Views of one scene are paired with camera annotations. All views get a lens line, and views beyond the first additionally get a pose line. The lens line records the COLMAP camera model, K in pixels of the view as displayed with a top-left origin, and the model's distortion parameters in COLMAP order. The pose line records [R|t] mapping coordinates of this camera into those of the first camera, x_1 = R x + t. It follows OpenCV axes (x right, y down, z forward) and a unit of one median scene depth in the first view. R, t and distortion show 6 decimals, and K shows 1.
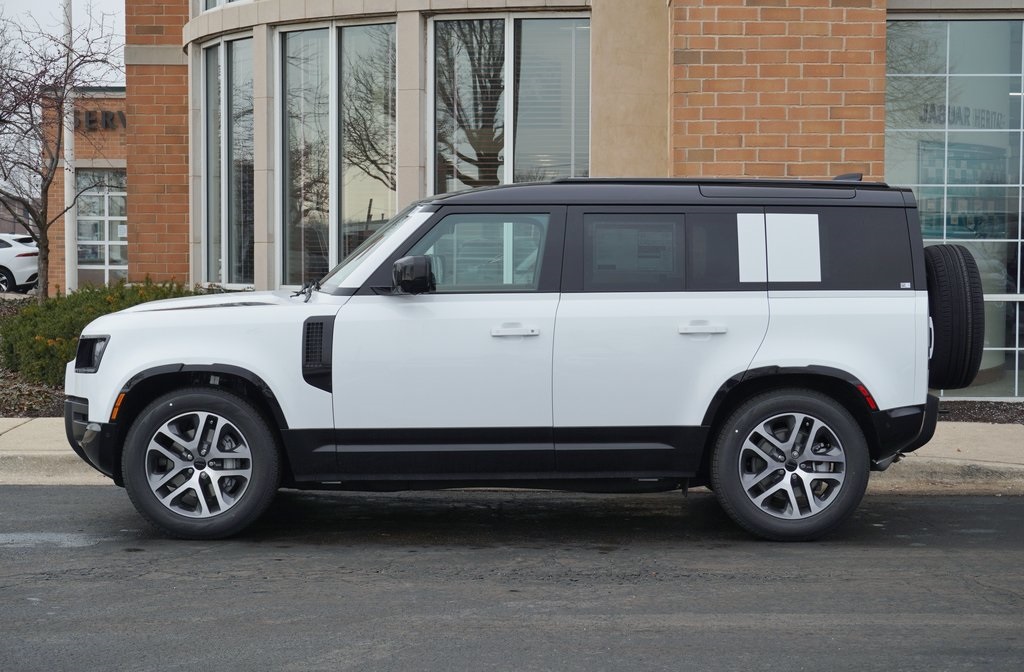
lens RADIAL K [[1818.1, 0, 512.7], [0, 1818.1, 338.2], [0, 0, 1]] dist [0.025563, 0.000000]
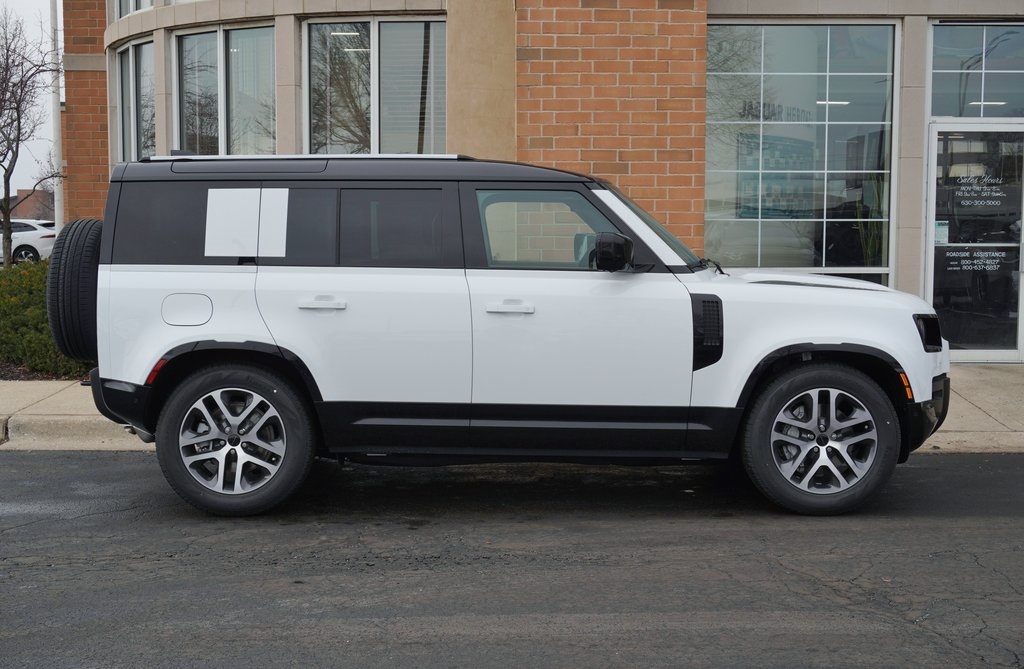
lens RADIAL K [[1332.1, 0, 514.3], [0, 1332.1, 328.0], [0, 0, 1]] dist [0.012075, 0.000000]
pose [[0.999121, -0.004391, 0.041691, 0.052553], [0.003458, 0.999743, 0.022425, -0.005837], [-0.041779, -0.022261, 0.998879, 0.185925]]
